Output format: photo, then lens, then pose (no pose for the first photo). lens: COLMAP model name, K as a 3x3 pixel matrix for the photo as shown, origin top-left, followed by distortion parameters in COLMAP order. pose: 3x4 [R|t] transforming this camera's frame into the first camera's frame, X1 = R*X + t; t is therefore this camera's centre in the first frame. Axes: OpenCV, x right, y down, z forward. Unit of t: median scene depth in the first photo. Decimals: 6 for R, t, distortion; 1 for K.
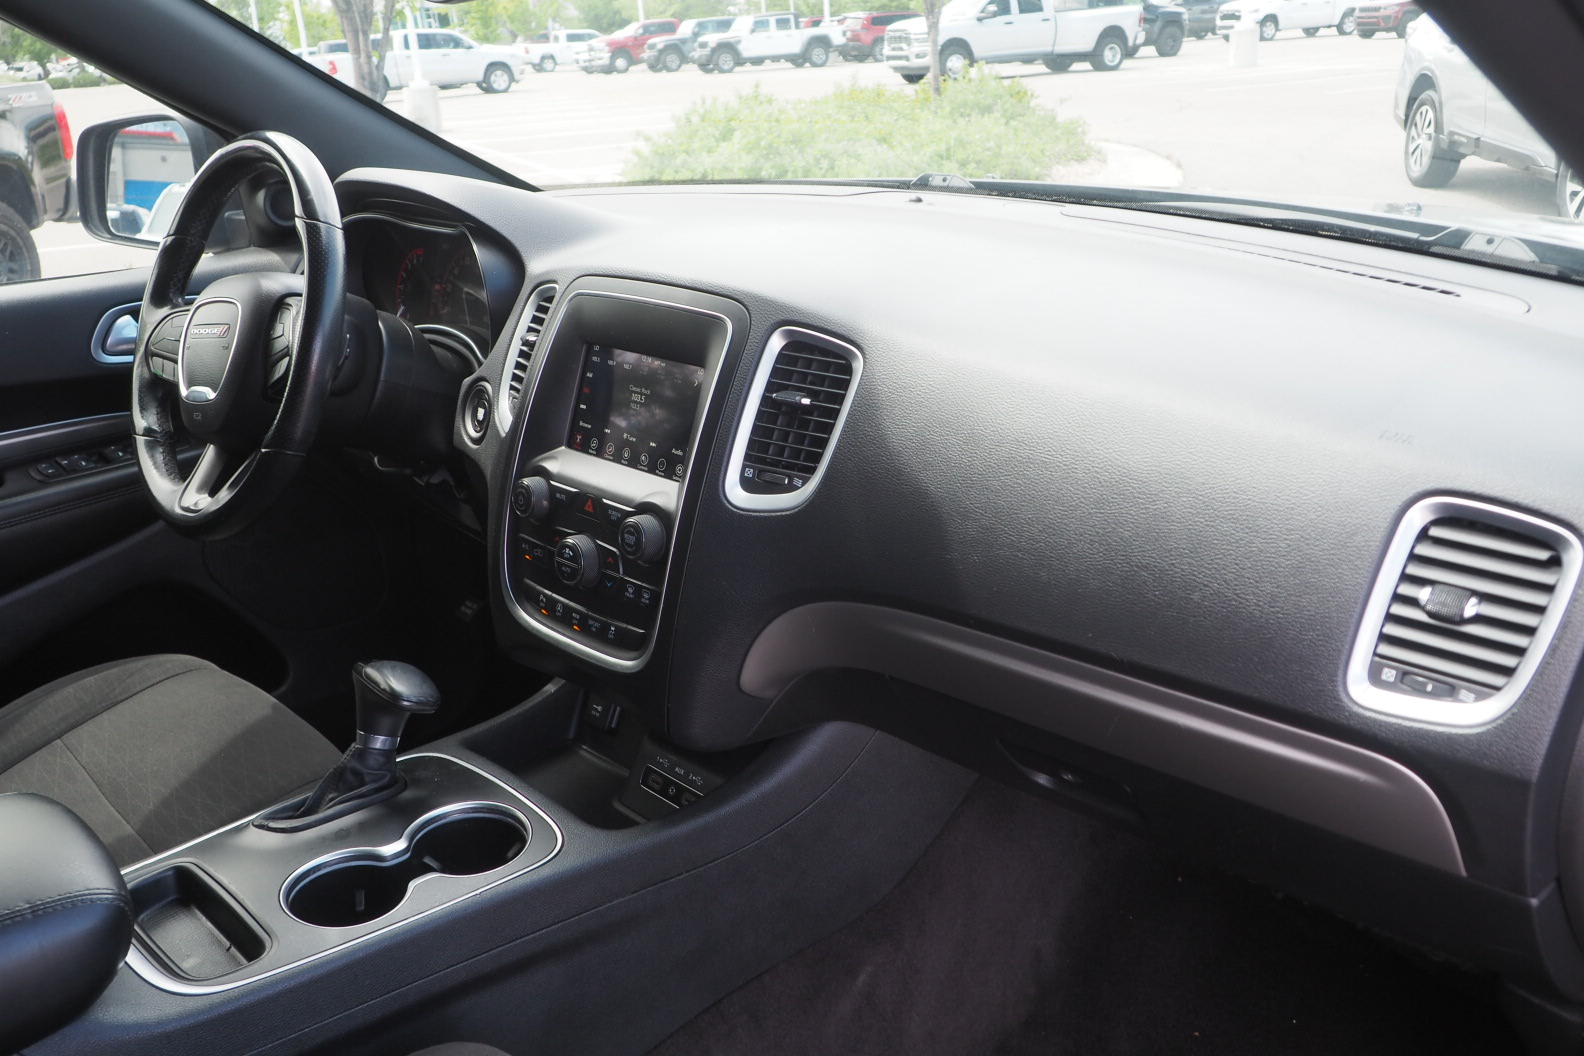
lens RADIAL K [[1365.5, 0, 776.8], [0, 1365.5, 566.5], [0, 0, 1]] dist [-0.005462, 0.004509]
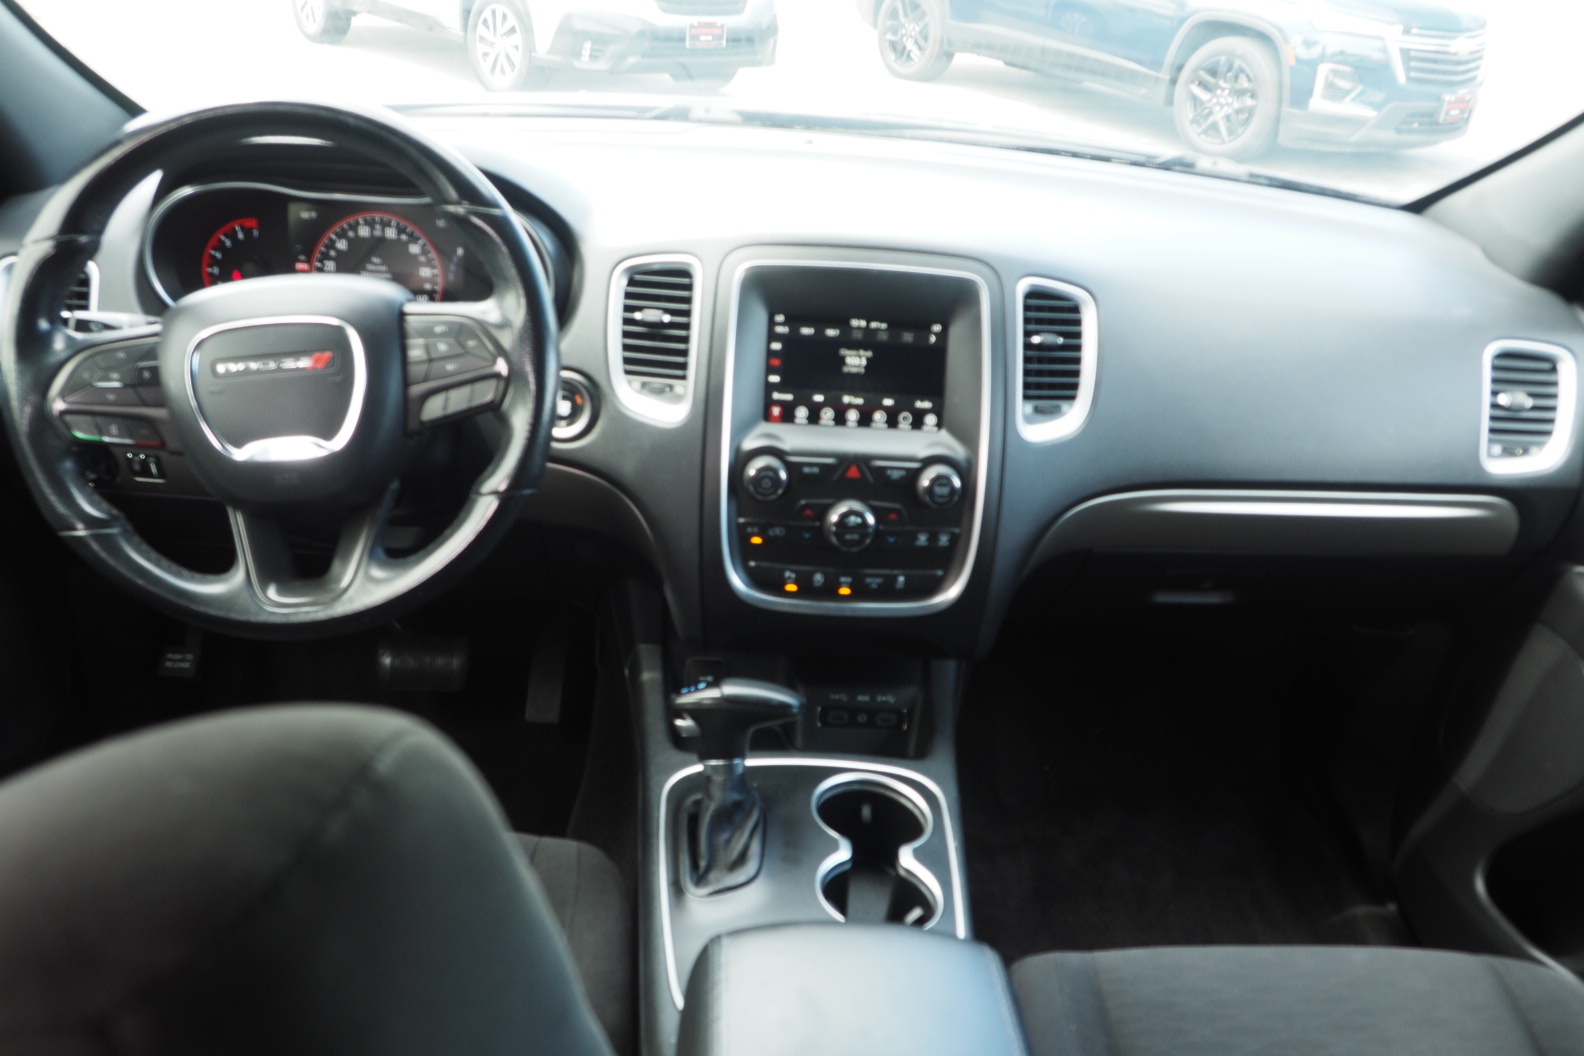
lens RADIAL K [[1365.5, 0, 790.5], [0, 1365.5, 537.4], [0, 0, 1]] dist [-0.005462, 0.004509]
pose [[0.655615, -0.250699, 0.712263, -0.914960], [0.186544, 0.967813, 0.168938, -0.179391], [-0.731690, 0.022110, 0.681279, 0.330484]]
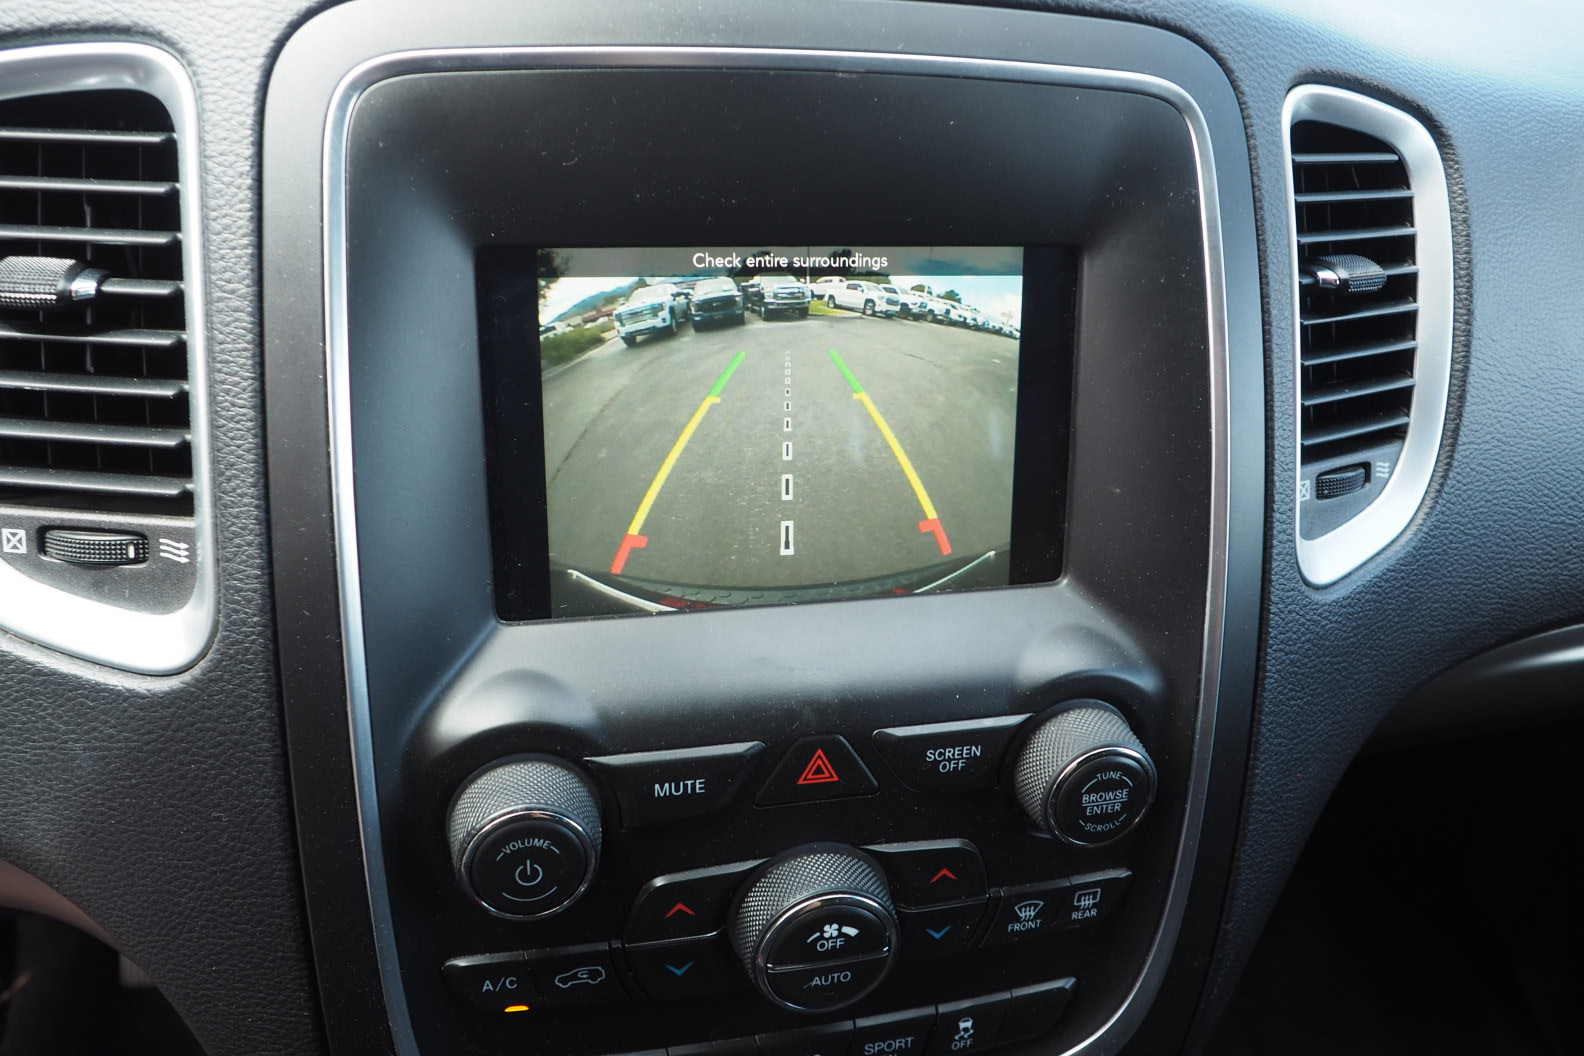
lens RADIAL K [[1263.2, 0, 792.5], [0, 1263.2, 536.6], [0, 0, 1]] dist [-0.020133, -0.004409]
pose [[0.502267, -0.410247, 0.761200, -0.337098], [0.218966, 0.911943, 0.347007, -0.193499], [-0.836529, -0.007613, 0.547869, 0.844976]]
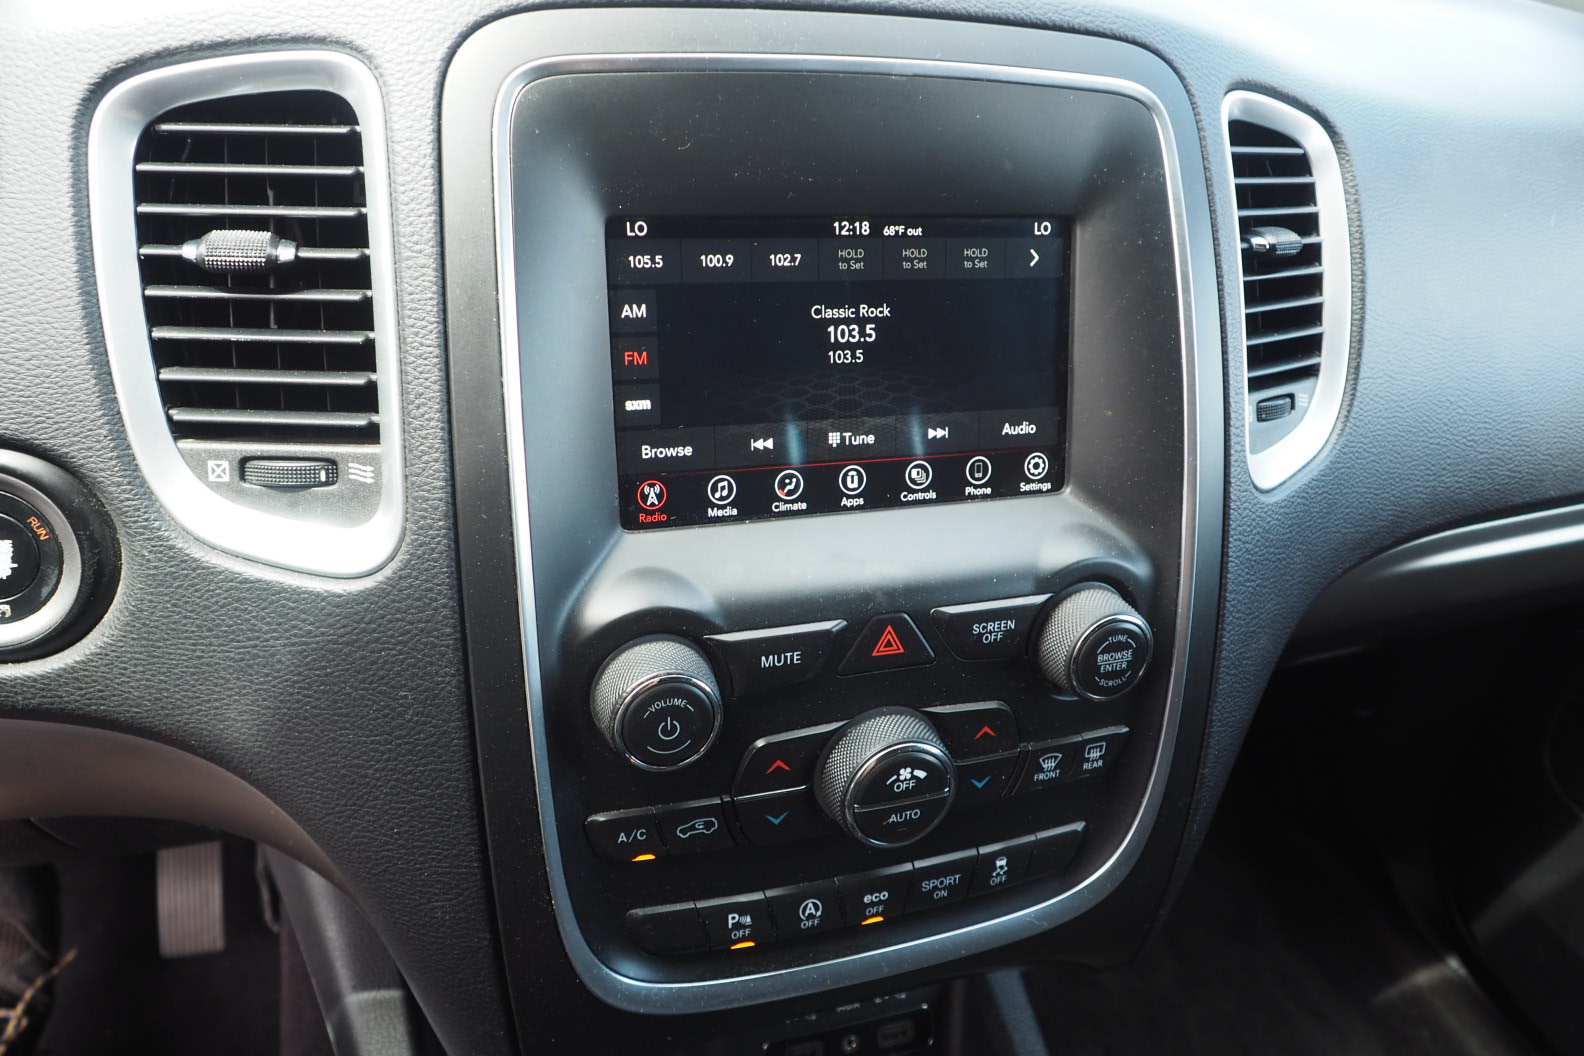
lens RADIAL K [[1180.0, 0, 802.1], [0, 1180.0, 532.4], [0, 0, 1]] dist [-0.026500, -0.012818]
pose [[0.416407, -0.409949, 0.811509, -0.401084], [0.225135, 0.911270, 0.344821, -0.190863], [-0.880863, 0.039113, 0.471753, 0.862074]]
